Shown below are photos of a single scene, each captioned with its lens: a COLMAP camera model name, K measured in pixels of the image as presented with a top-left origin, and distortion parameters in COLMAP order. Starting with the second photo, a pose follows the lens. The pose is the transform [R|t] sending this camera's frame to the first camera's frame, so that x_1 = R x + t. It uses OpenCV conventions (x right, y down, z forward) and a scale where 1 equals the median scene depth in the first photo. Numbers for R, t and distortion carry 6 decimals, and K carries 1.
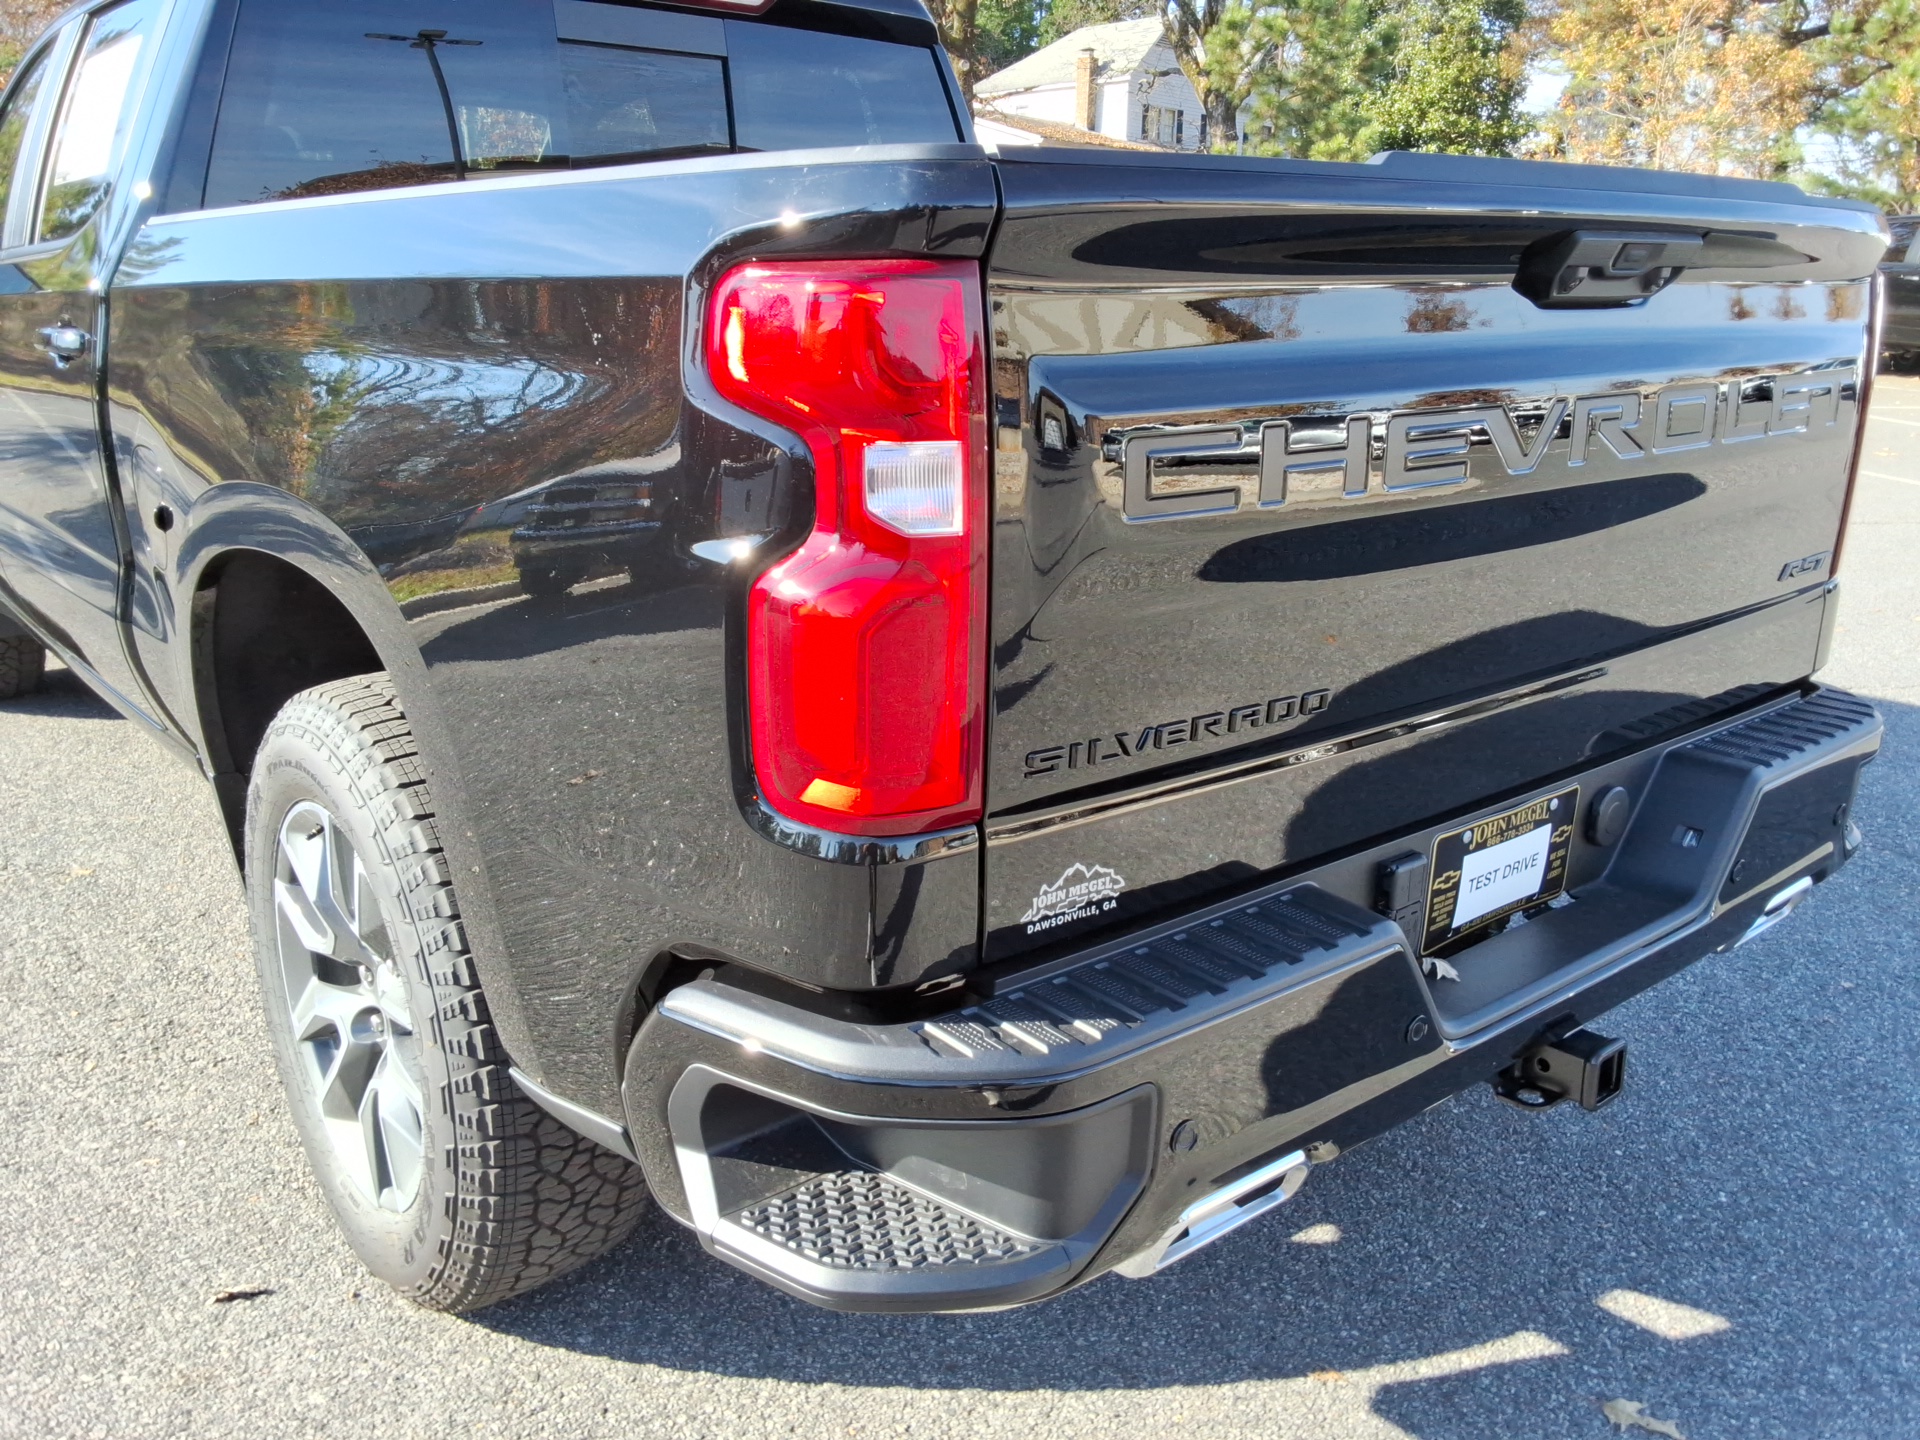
lens RADIAL K [[1566.0, 0, 969.7], [0, 1566.0, 700.2], [0, 0, 1]] dist [0.075922, -0.128404]
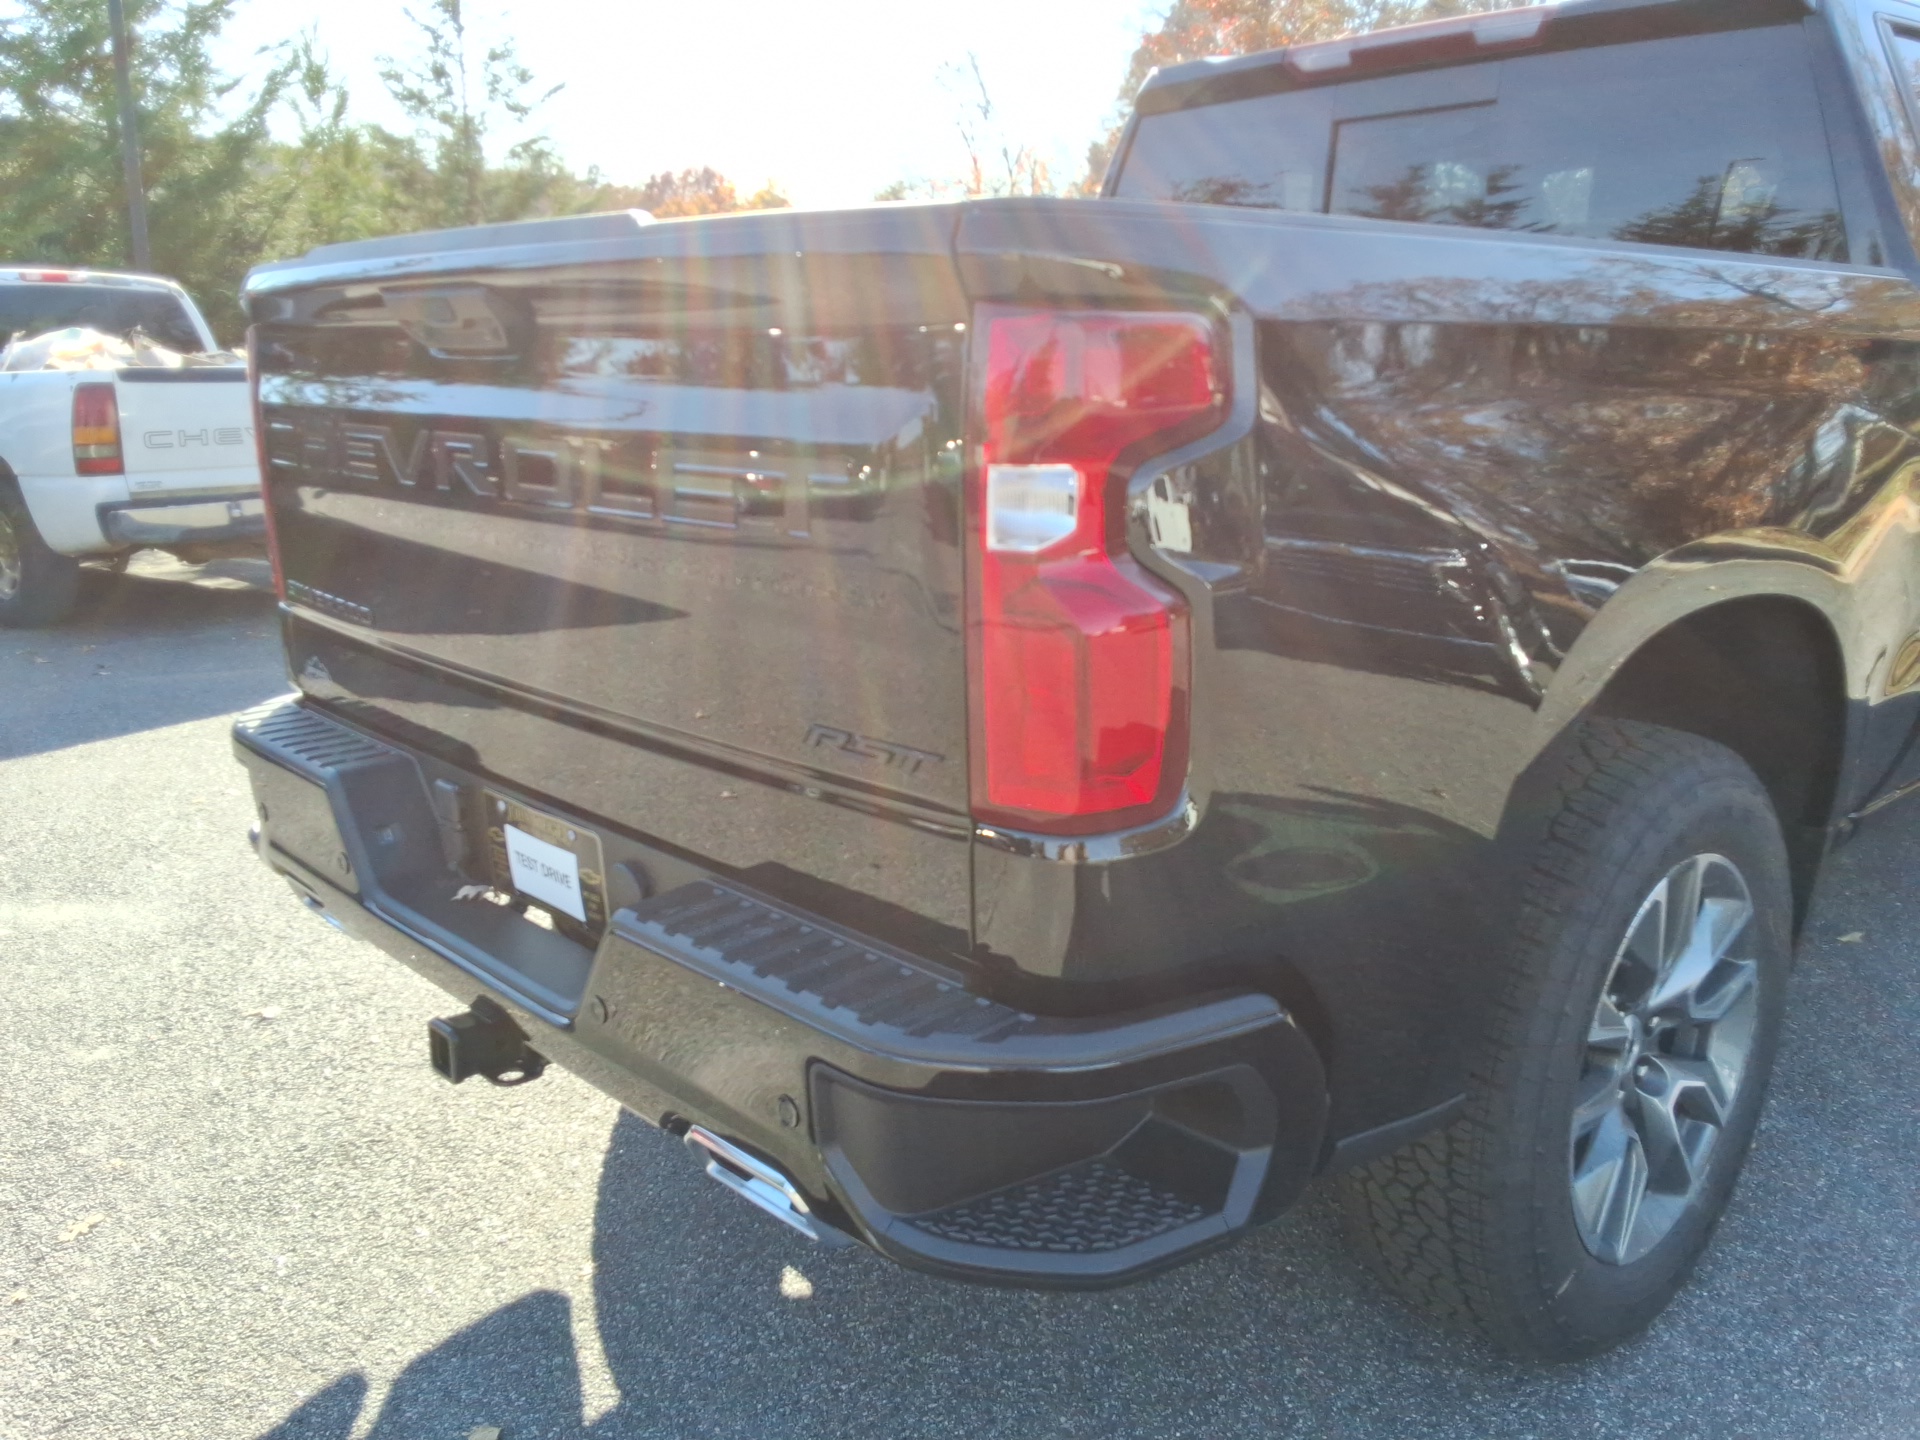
lens RADIAL K [[1564.6, 0, 972.9], [0, 1564.6, 697.2], [0, 0, 1]] dist [0.129373, -0.221986]
pose [[0.061408, 0.212611, -0.975205, 1.321375], [-0.250056, 0.949168, 0.191188, -0.272454], [0.966282, 0.232115, 0.111451, 1.072157]]
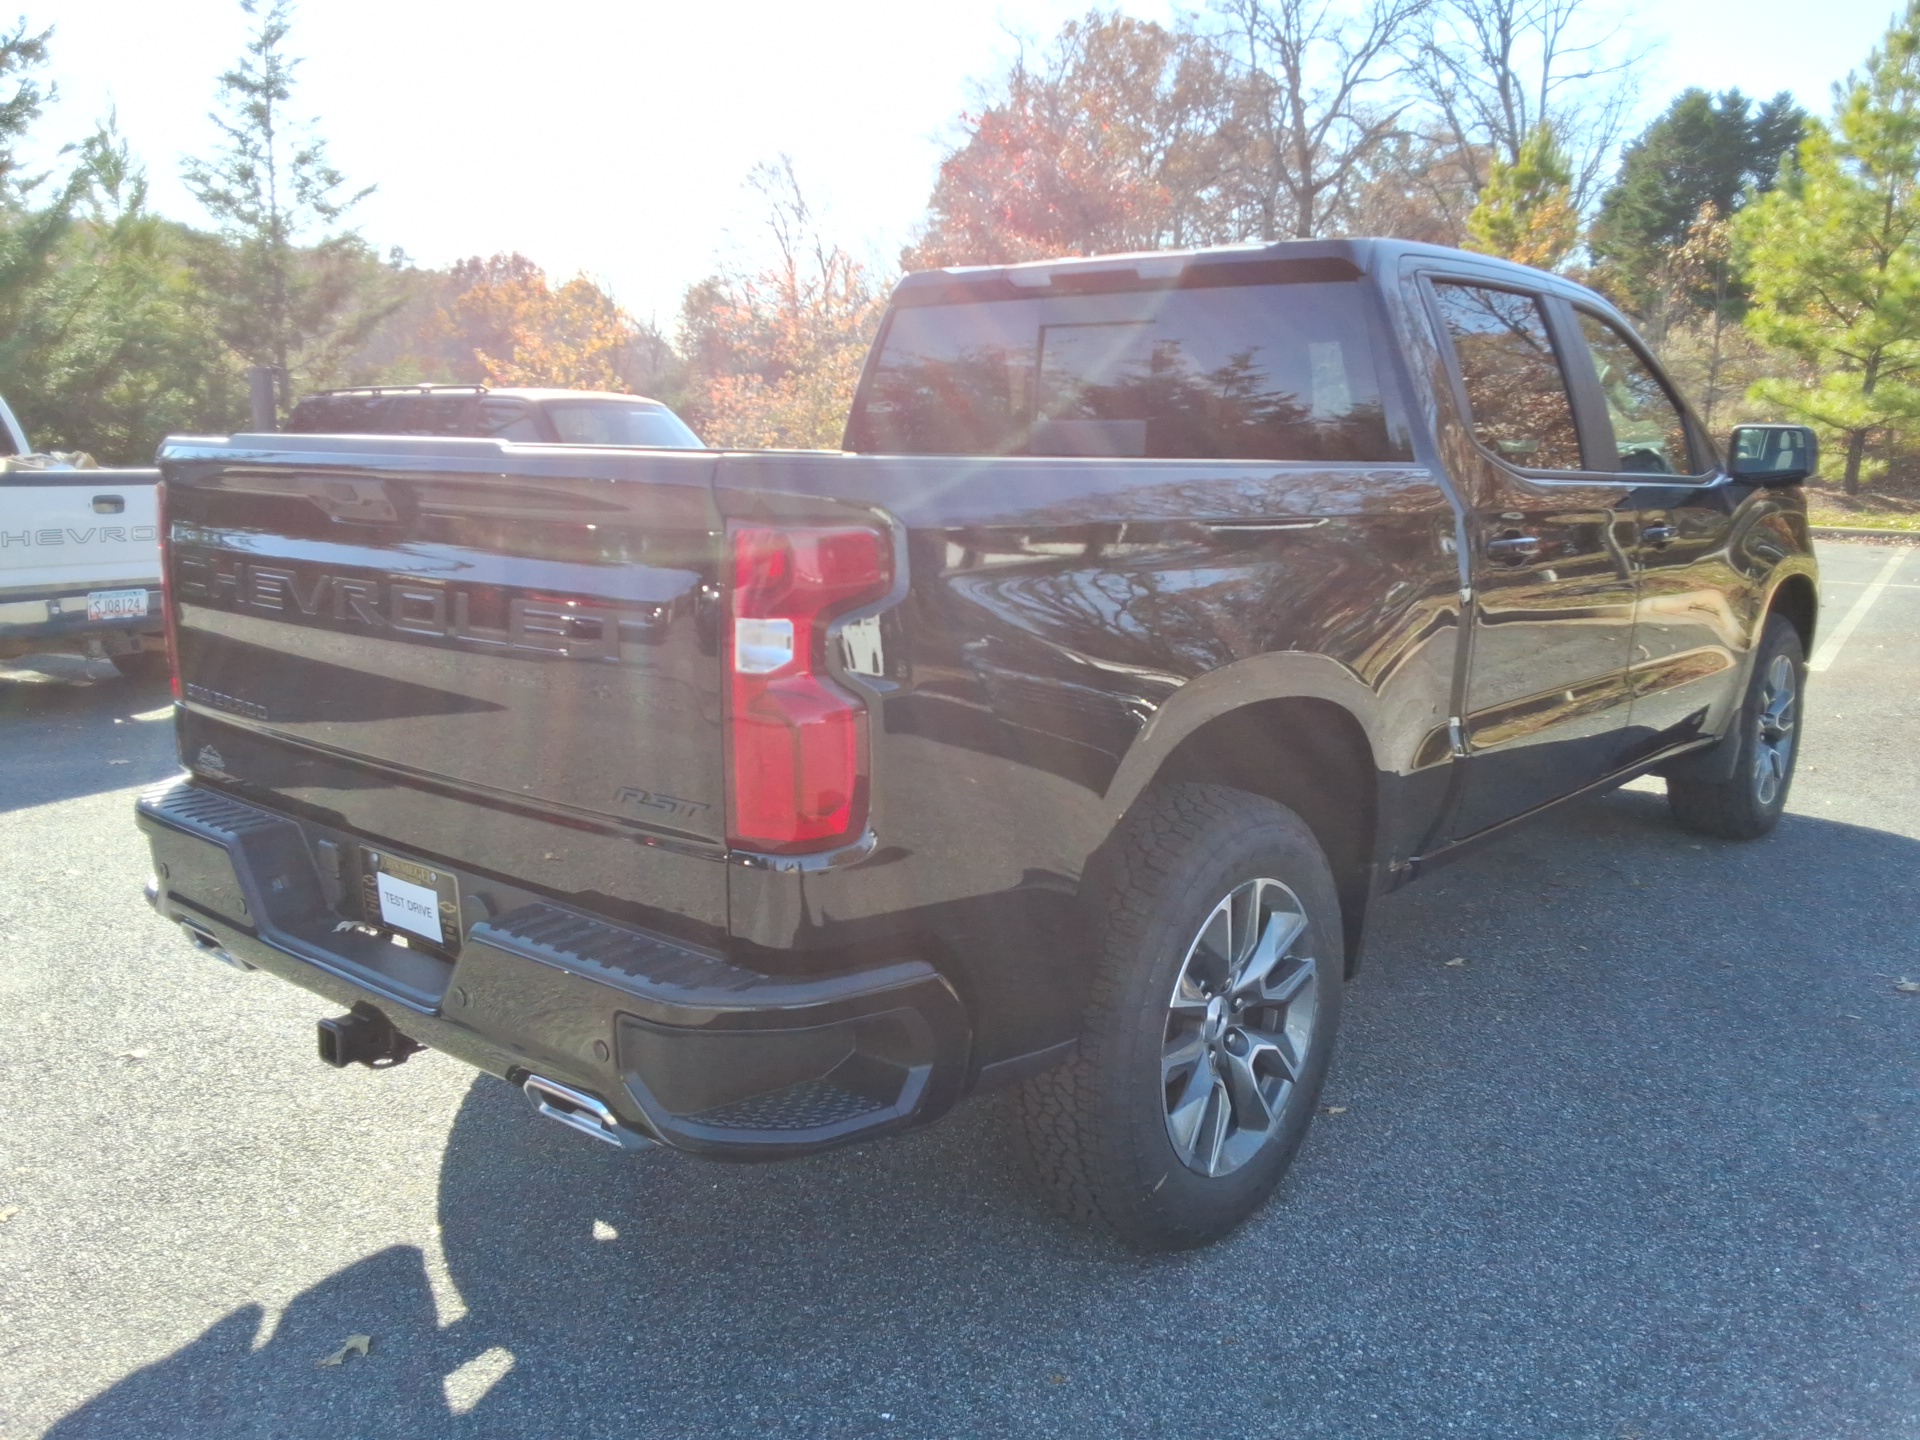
lens RADIAL K [[1518.4, 0, 971.5], [0, 1518.4, 701.0], [0, 0, 1]] dist [0.110344, -0.172574]
pose [[0.182767, 0.158887, -0.970232, 1.662226], [-0.264355, 0.958454, 0.107161, -0.334860], [0.946949, 0.236900, 0.217176, 1.071329]]
